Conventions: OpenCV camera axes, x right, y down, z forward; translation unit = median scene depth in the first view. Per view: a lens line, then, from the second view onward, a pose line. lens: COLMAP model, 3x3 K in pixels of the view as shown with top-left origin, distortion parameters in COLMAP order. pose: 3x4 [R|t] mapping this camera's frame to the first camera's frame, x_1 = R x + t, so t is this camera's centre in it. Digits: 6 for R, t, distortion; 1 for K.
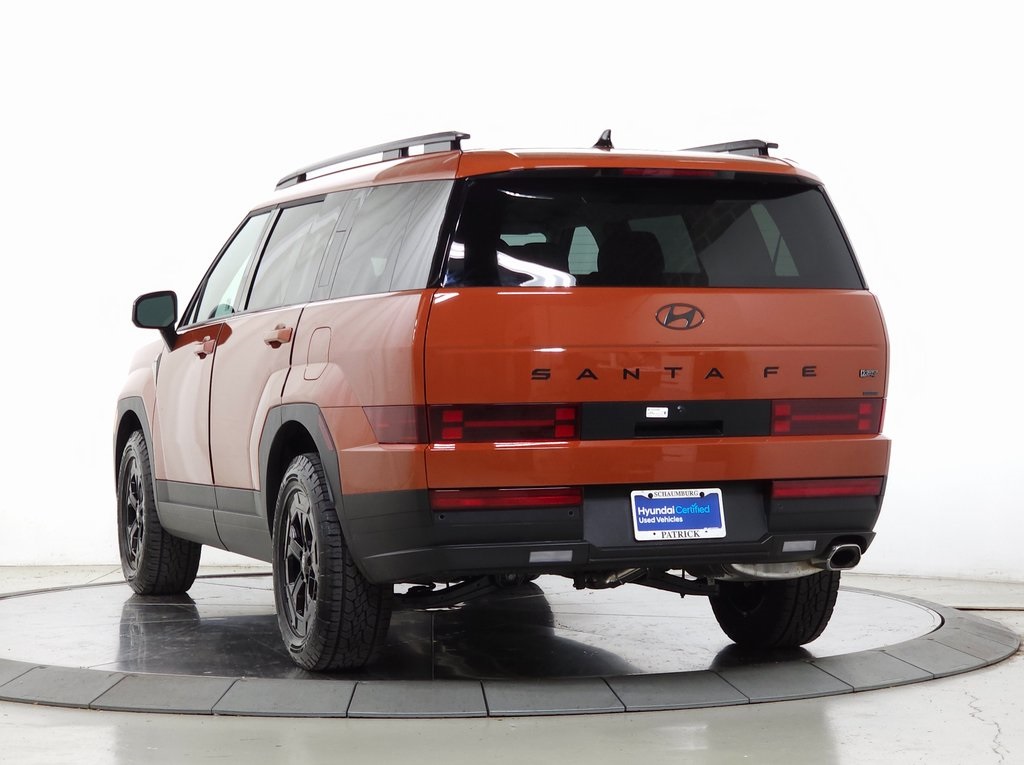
lens RADIAL K [[2246.1, 0, 512.0], [0, 2246.1, 382.5], [0, 0, 1]] dist [-0.742249, 22.362540]
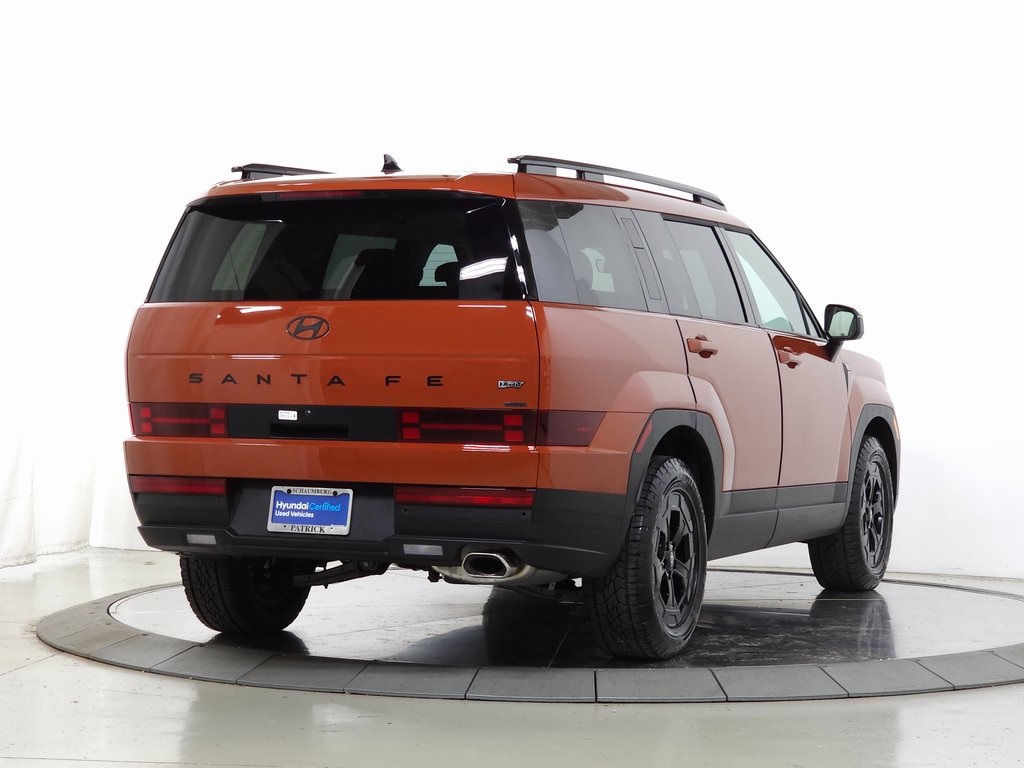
lens RADIAL K [[2246.1, 0, 512.0], [0, 2246.1, 384.0], [0, 0, 1]] dist [-0.742249, 22.362540]
pose [[0.725150, 0.021603, -0.688252, 0.890048], [-0.023399, 0.999704, 0.006726, -0.011751], [0.688193, 0.011227, 0.725441, 0.282284]]
